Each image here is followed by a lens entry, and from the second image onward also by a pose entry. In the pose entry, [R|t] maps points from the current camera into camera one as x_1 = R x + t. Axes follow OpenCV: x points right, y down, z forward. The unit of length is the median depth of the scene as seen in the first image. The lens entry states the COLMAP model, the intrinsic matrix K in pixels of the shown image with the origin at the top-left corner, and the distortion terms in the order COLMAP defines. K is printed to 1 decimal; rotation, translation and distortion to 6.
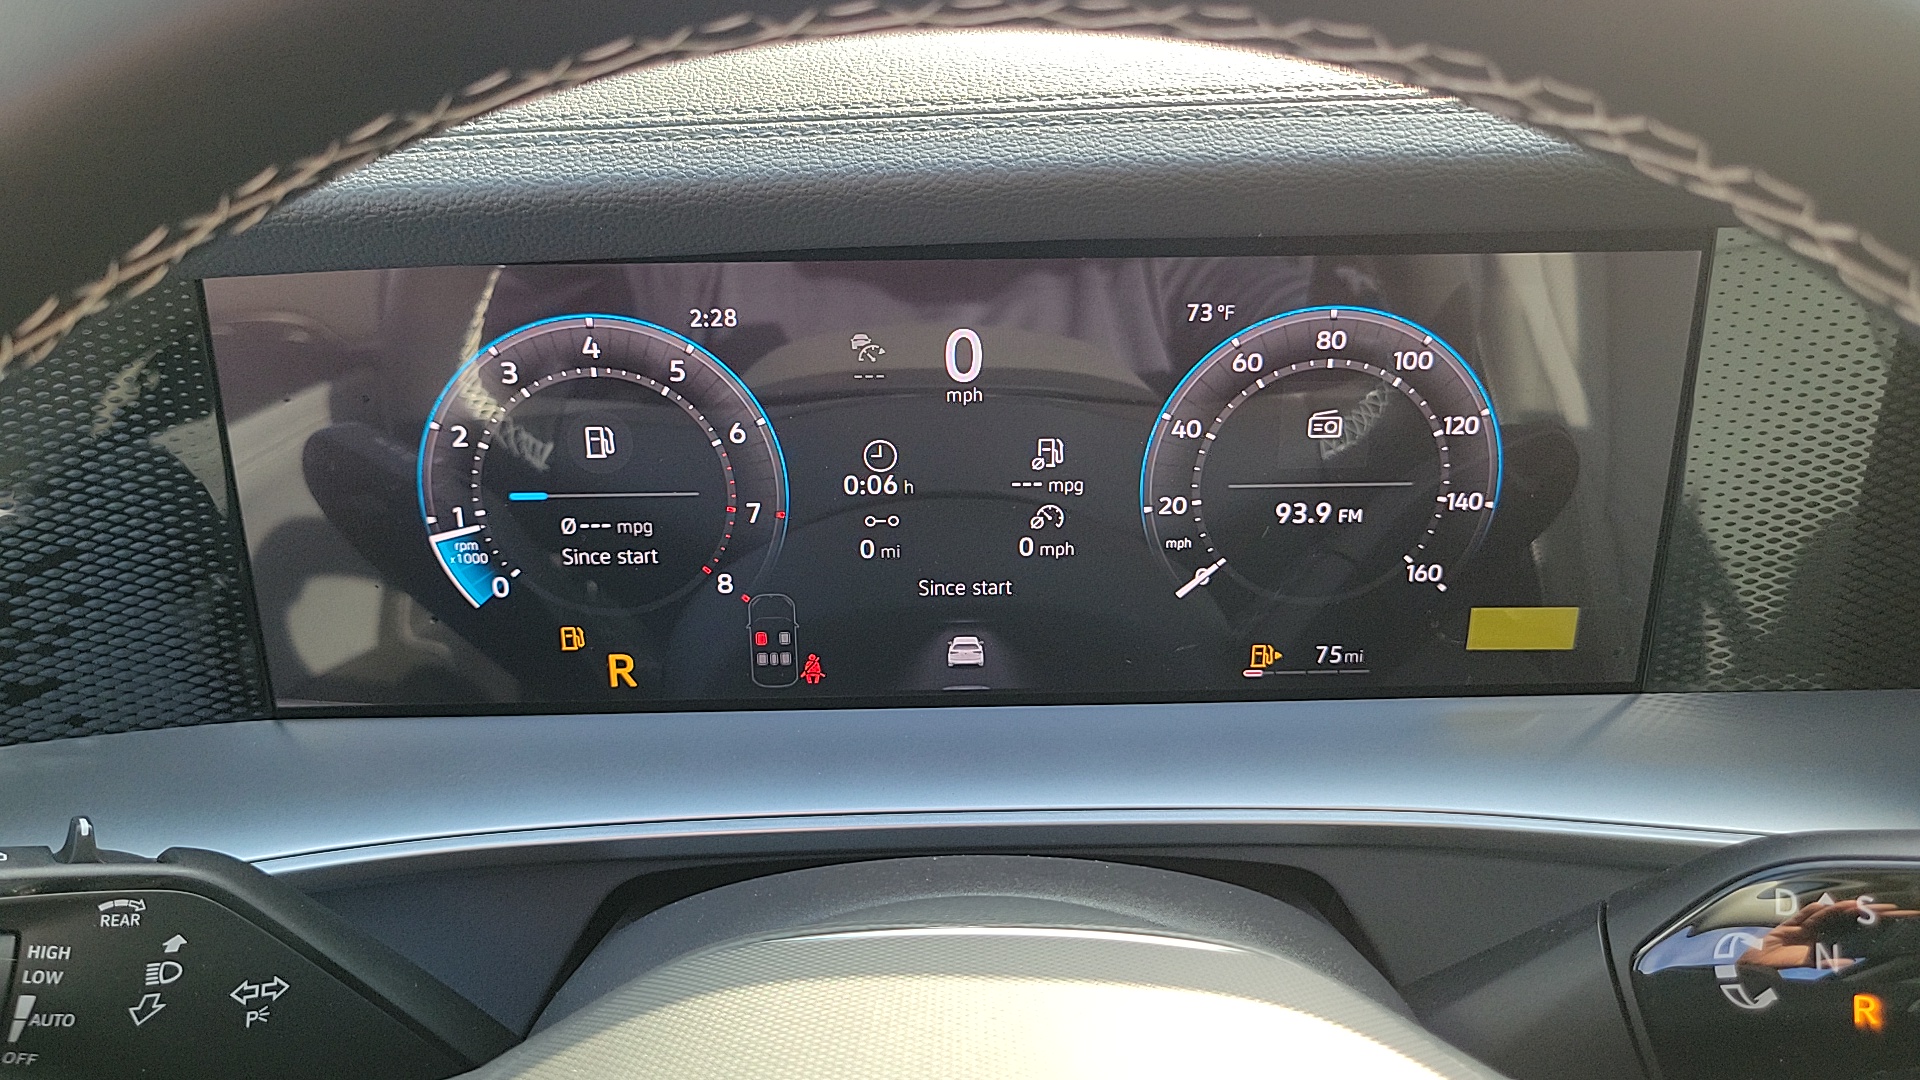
lens RADIAL K [[1514.1, 0, 967.0], [0, 1514.1, 543.3], [0, 0, 1]] dist [0.004010, -0.007564]
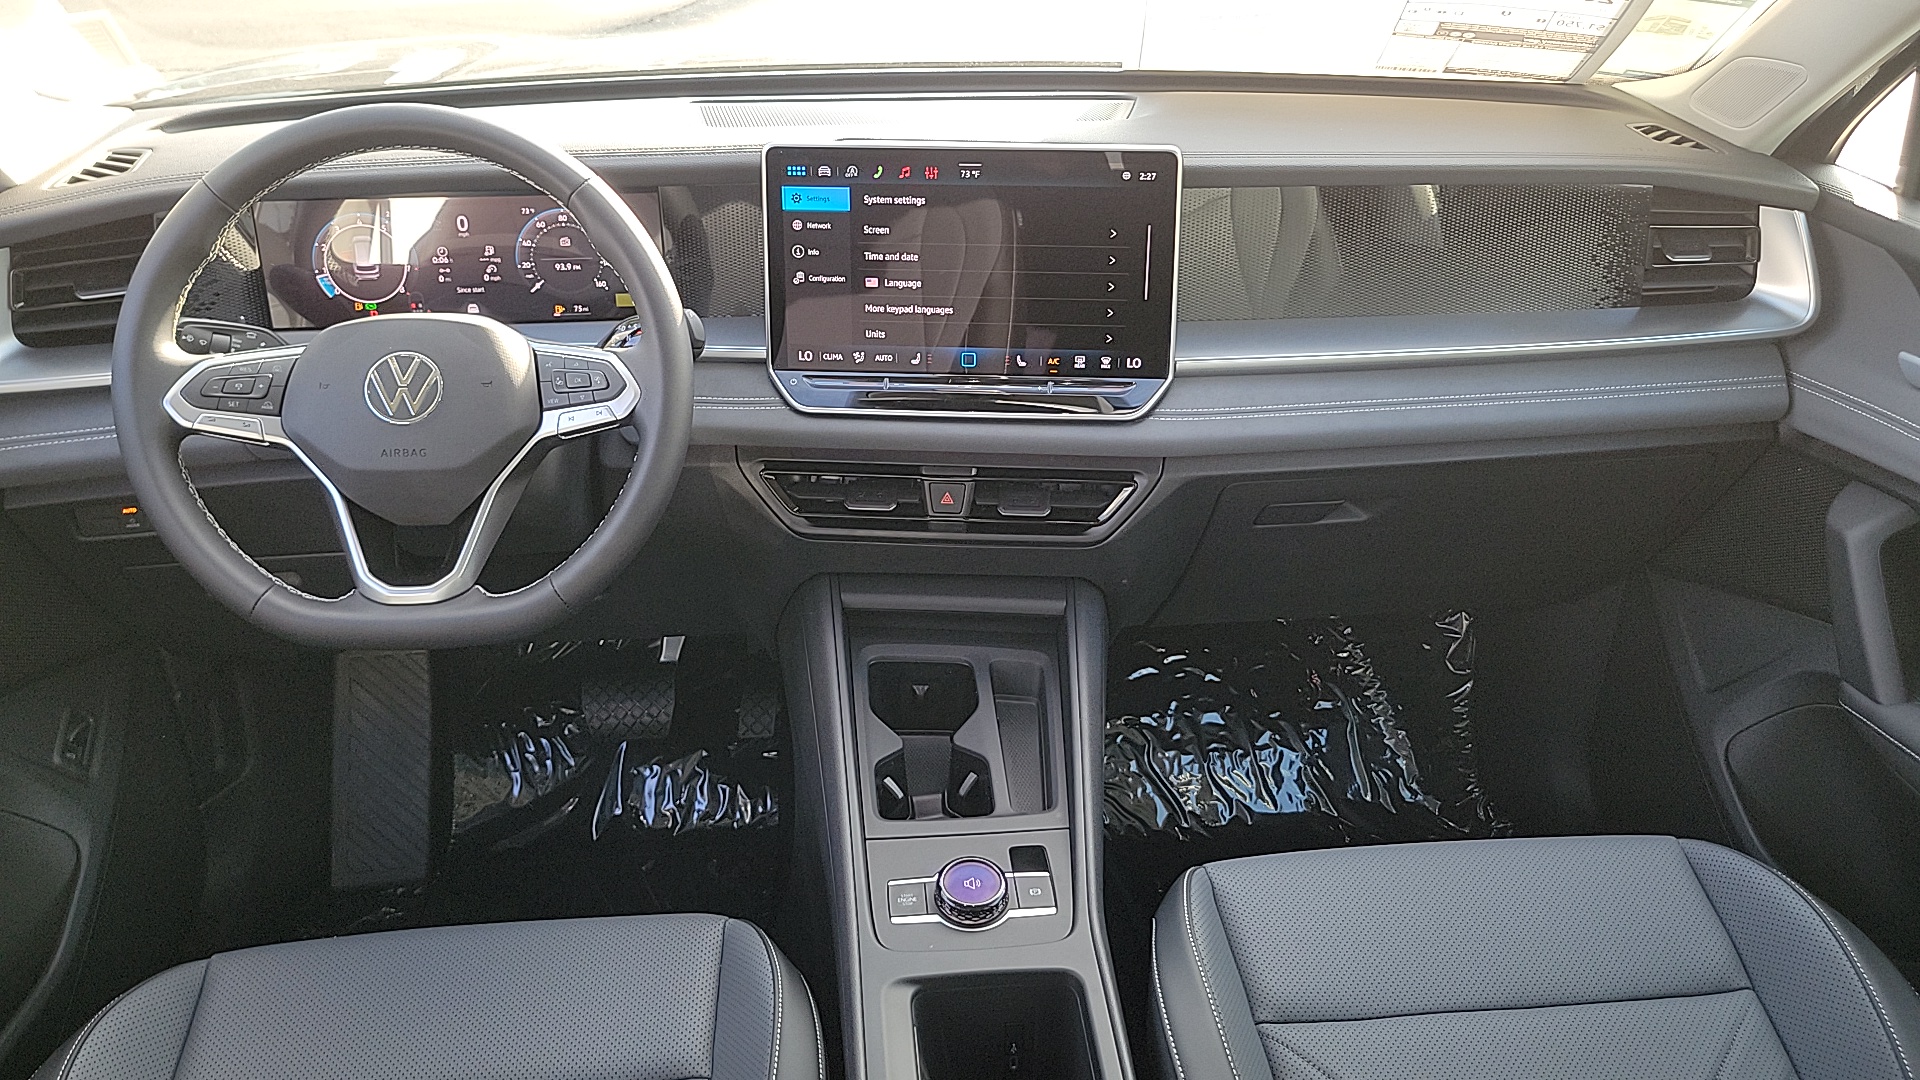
lens RADIAL K [[1507.7, 0, 969.6], [0, 1507.7, 549.6], [0, 0, 1]] dist [0.031653, -0.006595]
pose [[0.996423, -0.036141, 0.076391, 0.901889], [0.037033, 0.999261, -0.010294, 0.742133], [-0.075962, 0.013086, 0.997025, -2.733057]]
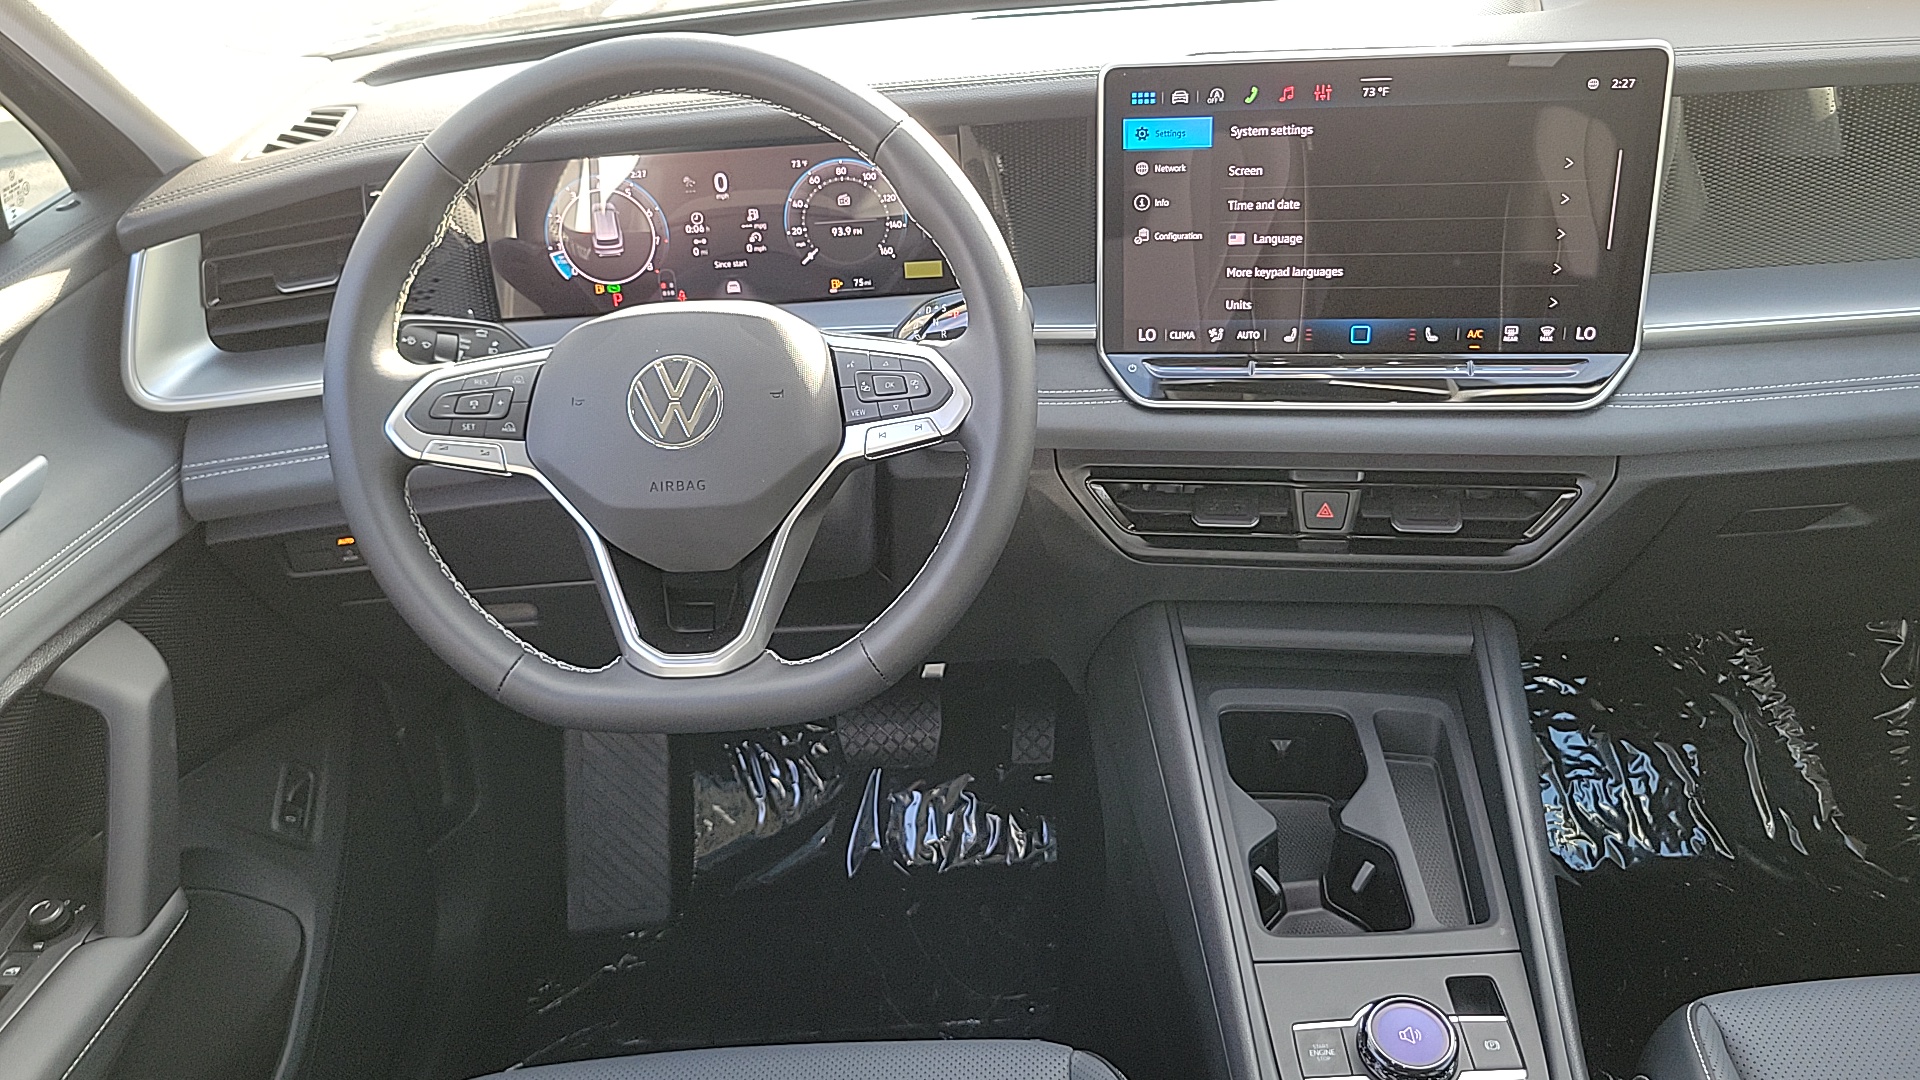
lens RADIAL K [[1507.7, 0, 969.6], [0, 1507.7, 549.6], [0, 0, 1]] dist [0.031653, -0.006595]
pose [[0.998258, -0.050508, -0.030490, 0.533549], [0.051507, 0.998130, 0.032931, 0.519841], [0.028770, -0.034444, 0.998992, -1.979505]]
